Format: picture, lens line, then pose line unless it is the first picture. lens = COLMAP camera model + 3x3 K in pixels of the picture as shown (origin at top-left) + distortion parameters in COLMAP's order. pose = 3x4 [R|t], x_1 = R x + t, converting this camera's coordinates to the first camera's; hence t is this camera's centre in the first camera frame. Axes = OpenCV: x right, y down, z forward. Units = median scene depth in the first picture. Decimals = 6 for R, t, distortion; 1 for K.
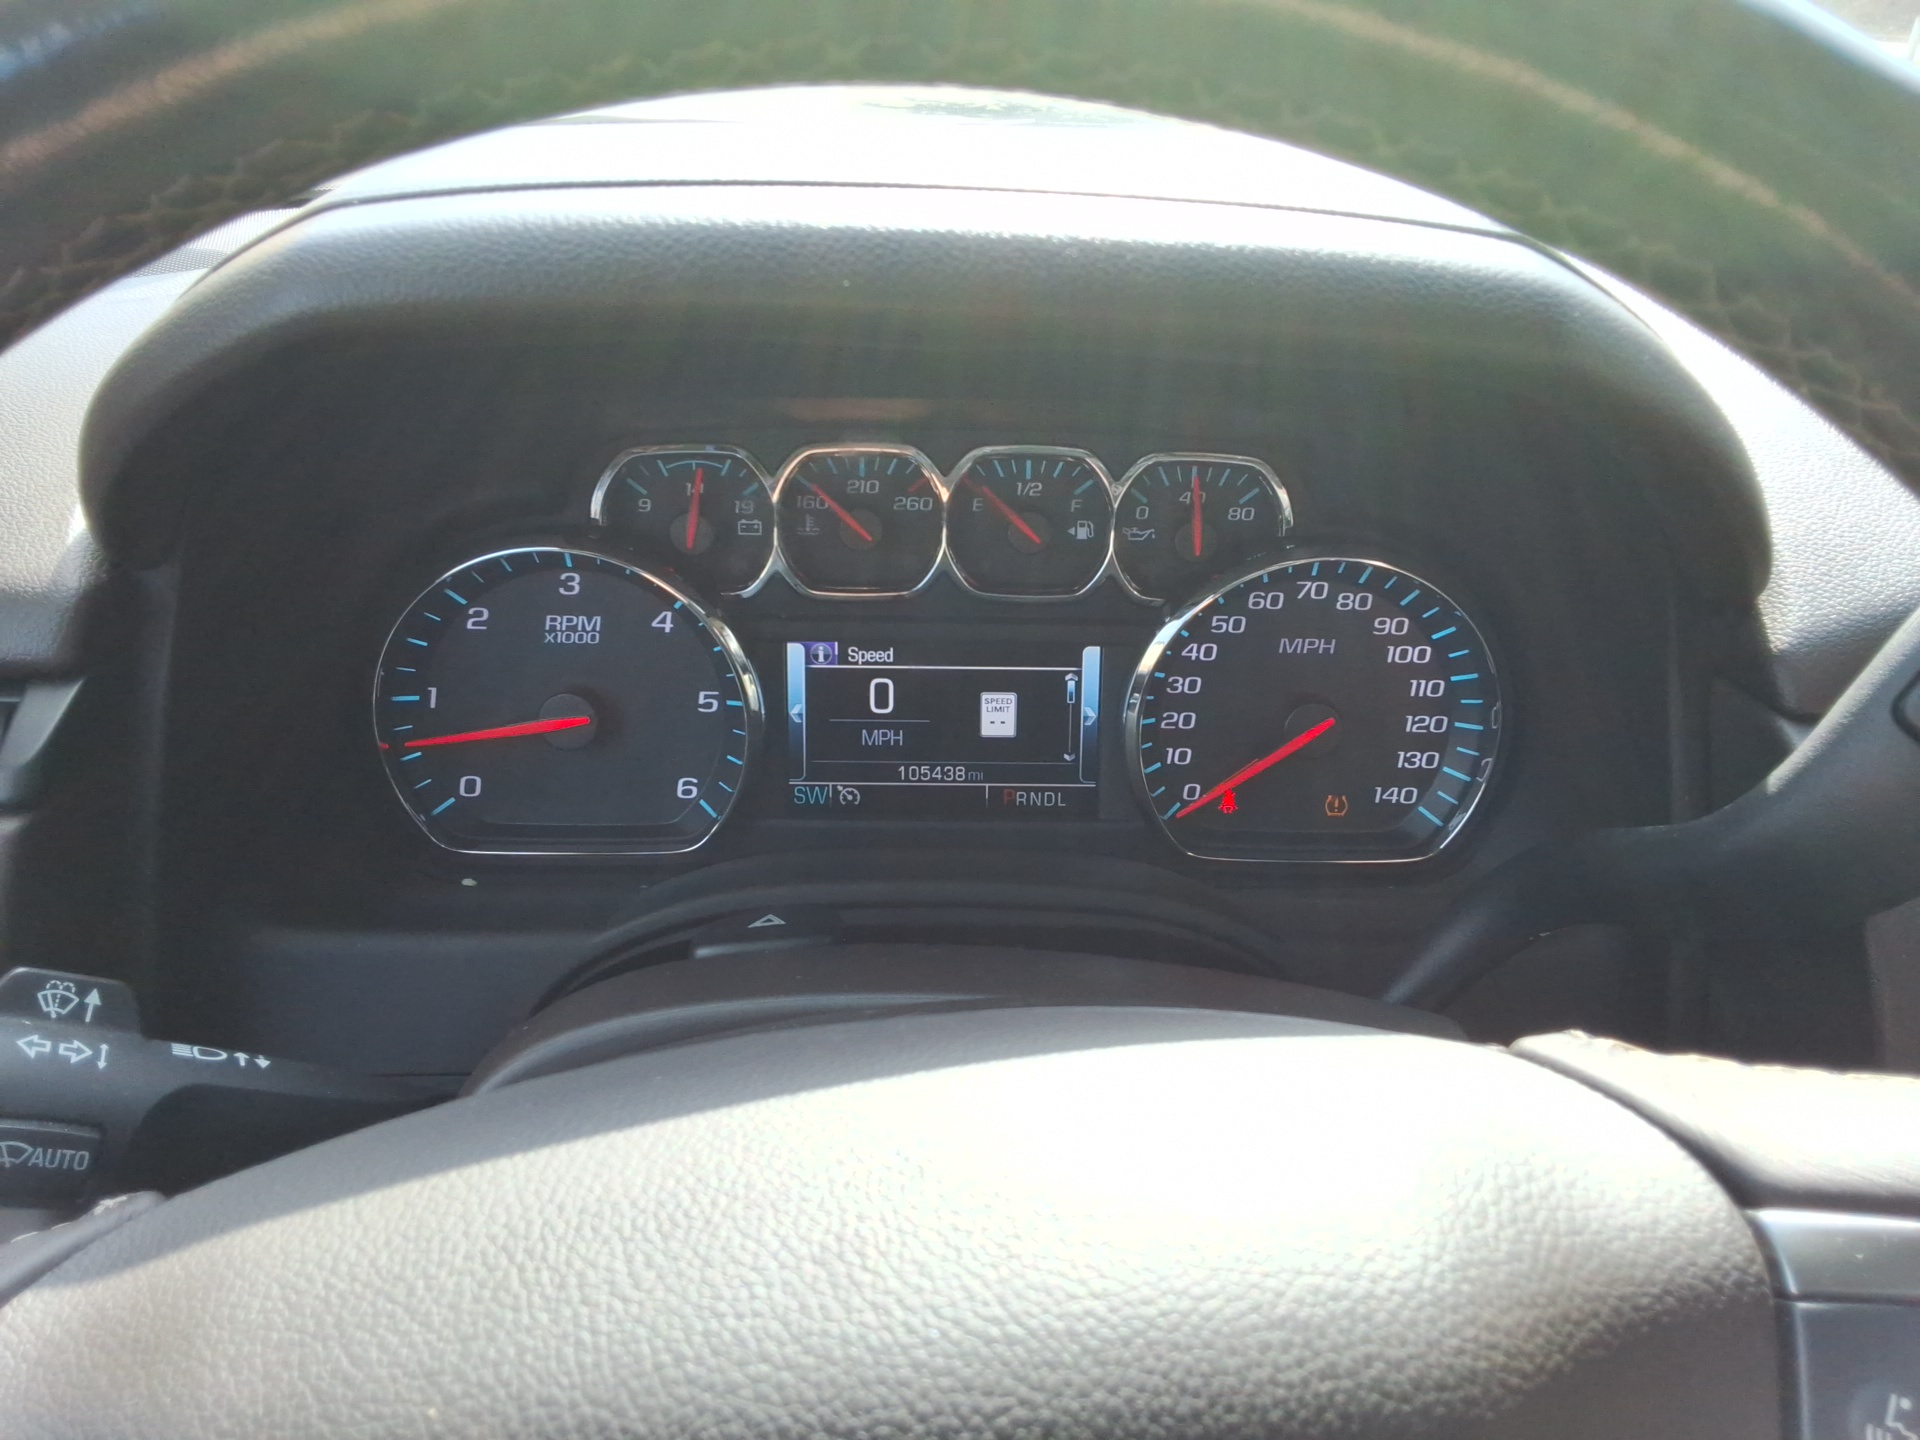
lens RADIAL K [[1523.8, 0, 972.3], [0, 1523.8, 711.5], [0, 0, 1]] dist [0.113328, -0.169055]
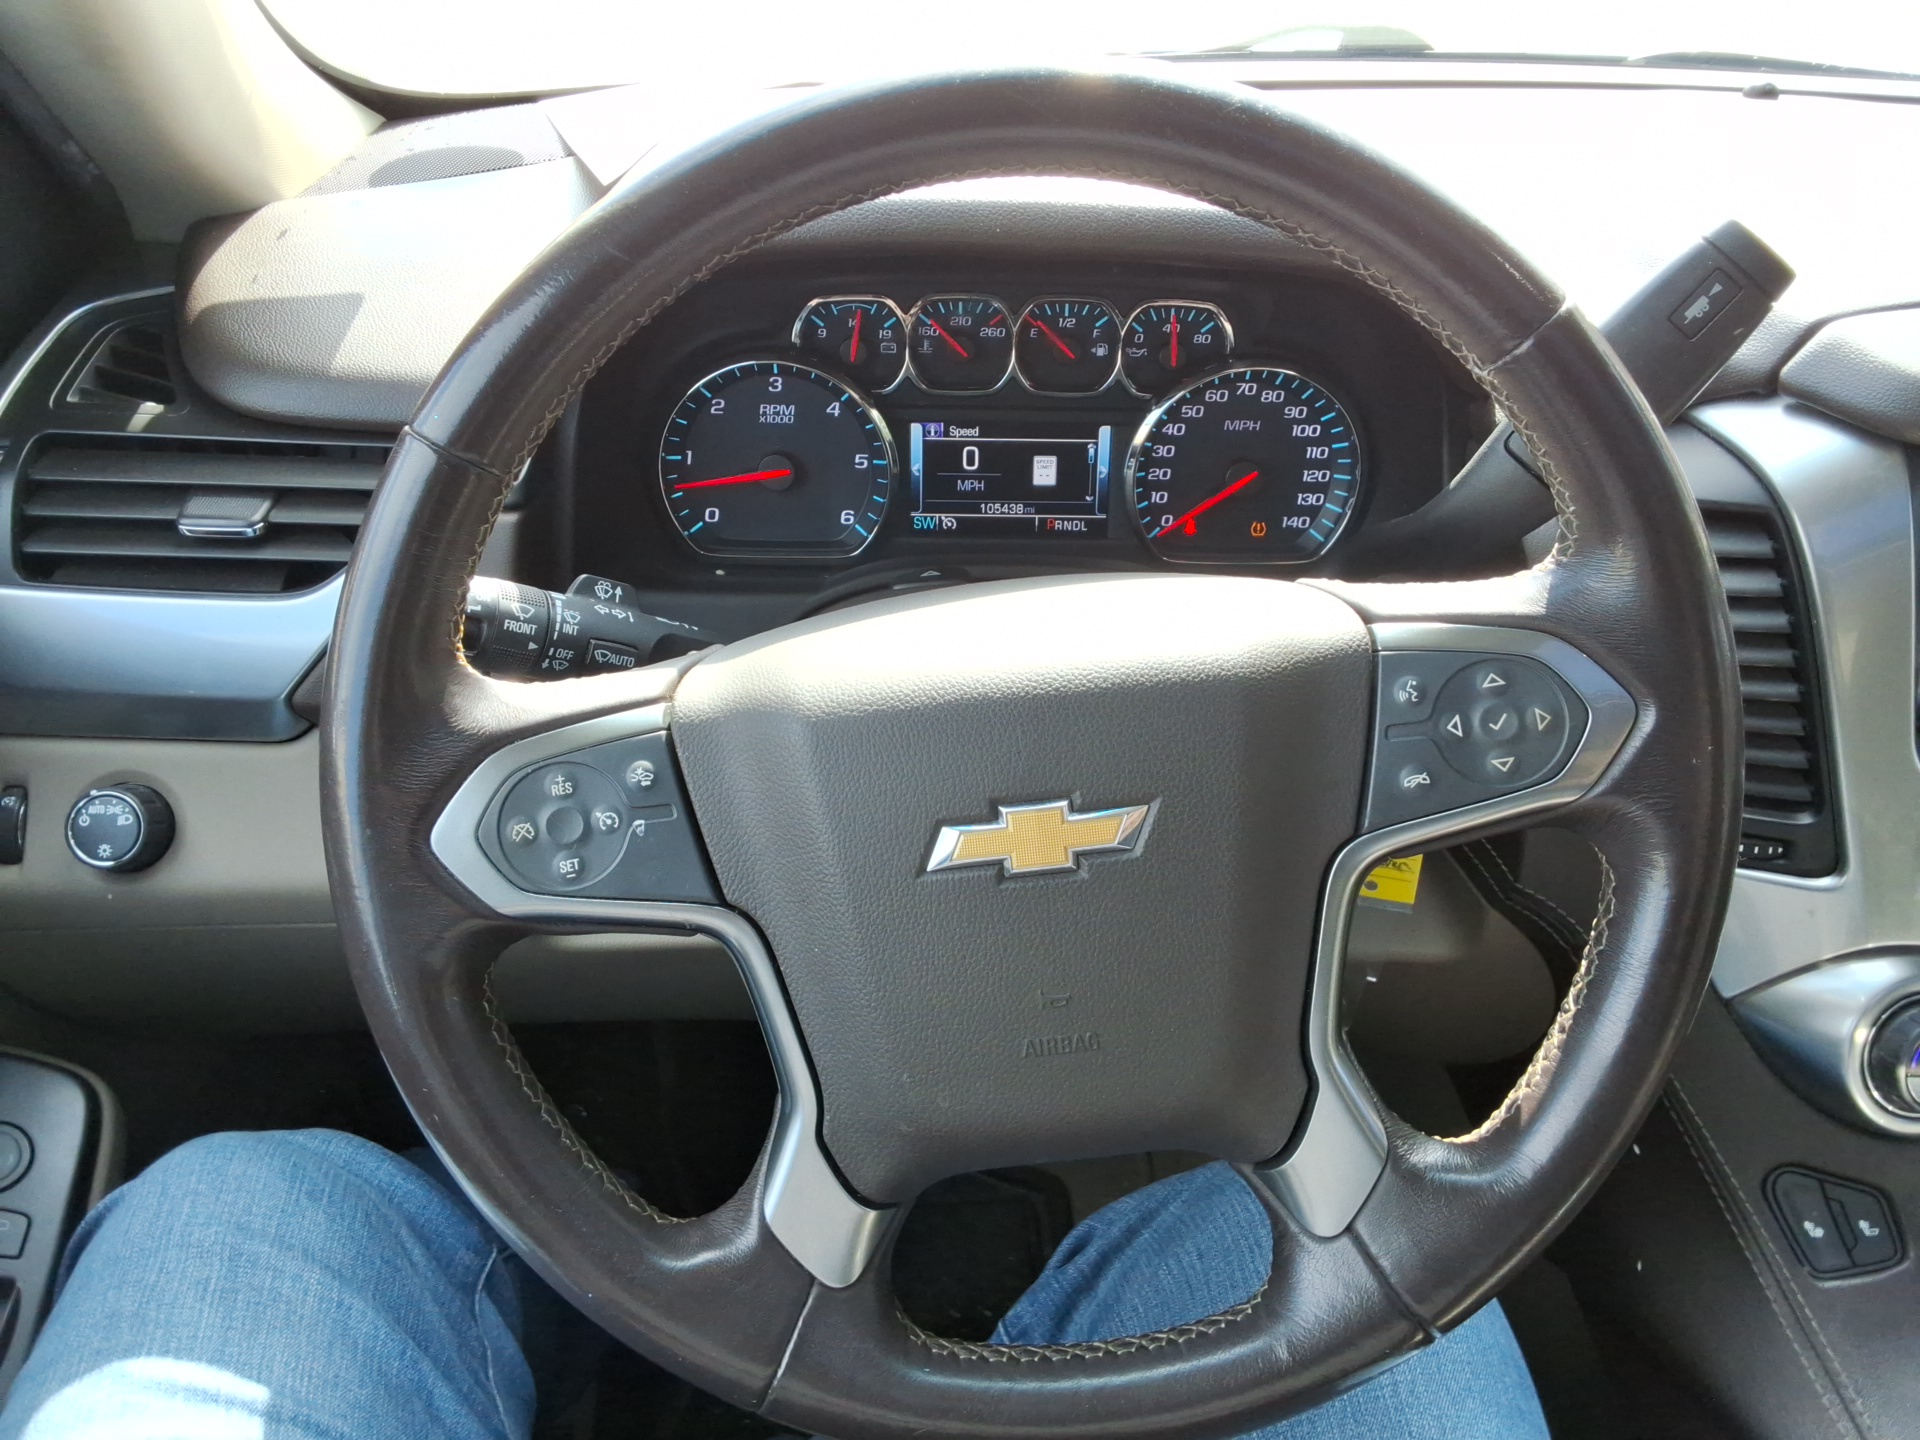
lens RADIAL K [[1523.8, 0, 972.3], [0, 1523.8, 711.5], [0, 0, 1]] dist [0.113328, -0.169055]
pose [[0.999952, 0.000383, 0.009812, -0.074079], [-0.001585, 0.992439, 0.122731, 0.056170], [-0.009690, -0.122740, 0.992392, -0.599268]]
